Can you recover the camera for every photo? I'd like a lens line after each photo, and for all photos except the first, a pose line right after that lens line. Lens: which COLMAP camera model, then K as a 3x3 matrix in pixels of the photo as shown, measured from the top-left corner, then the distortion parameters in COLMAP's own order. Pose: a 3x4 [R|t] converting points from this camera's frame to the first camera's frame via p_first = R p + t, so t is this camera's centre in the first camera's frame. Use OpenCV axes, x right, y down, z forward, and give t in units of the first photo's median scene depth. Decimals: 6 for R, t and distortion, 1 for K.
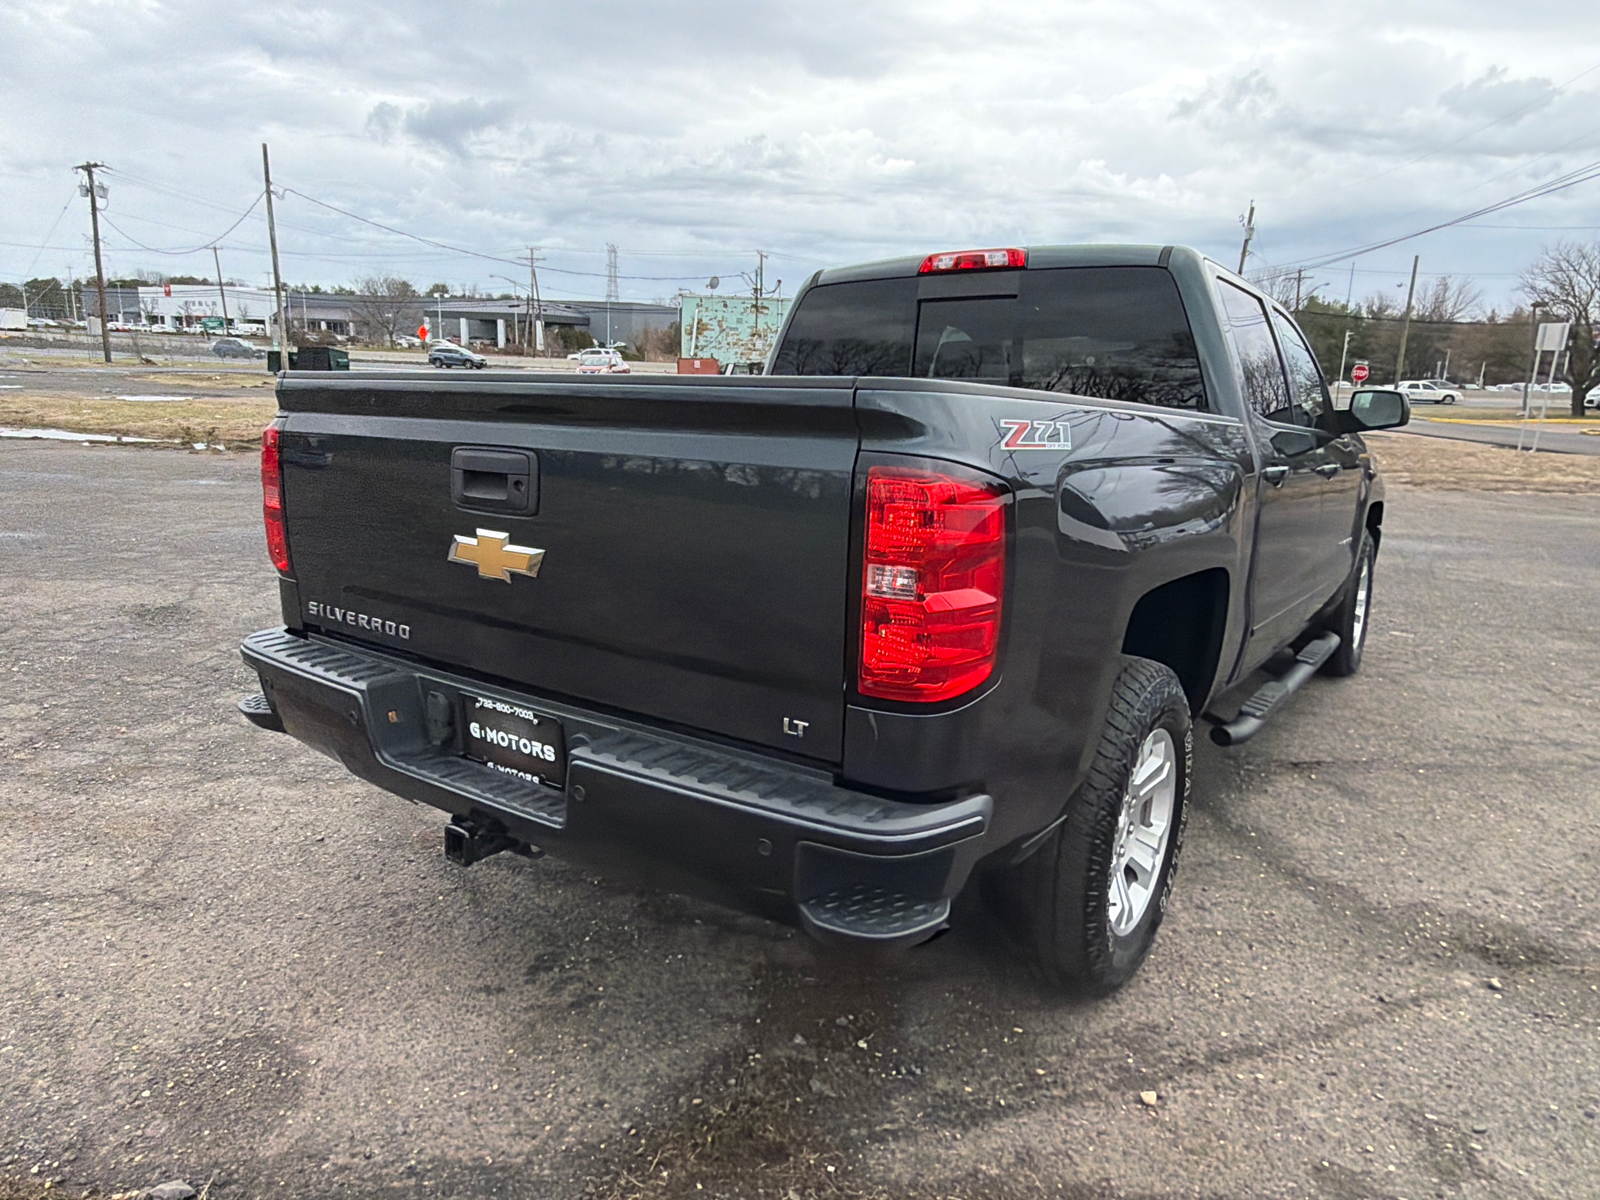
lens RADIAL K [[1023.9, 0, 800.0], [0, 1023.9, 600.0], [0, 0, 1]] dist [-0.003069, 0.002854]
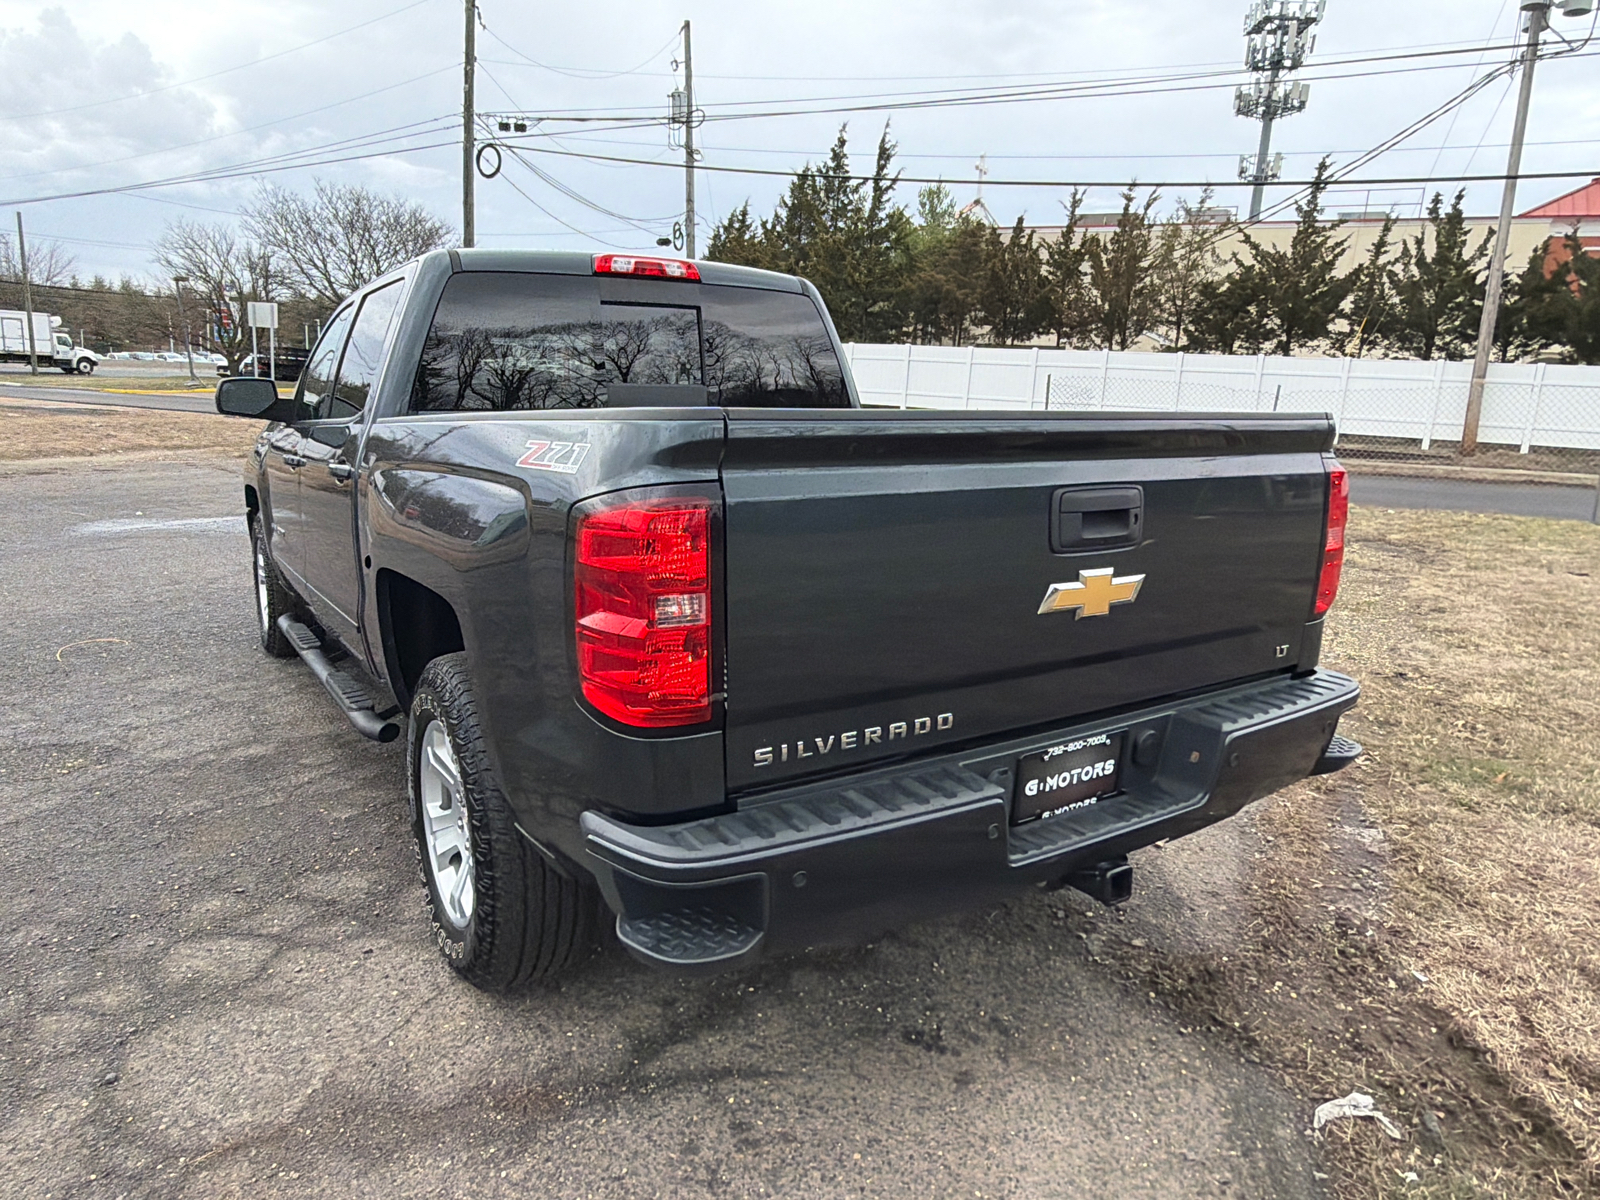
lens RADIAL K [[1023.9, 0, 800.0], [0, 1023.9, 600.0], [0, 0, 1]] dist [-0.003069, 0.002854]
pose [[0.374197, -0.200895, 0.905327, -0.776162], [0.173433, 0.974189, 0.144491, -0.136905], [-0.910987, 0.102945, 0.399381, 0.512044]]
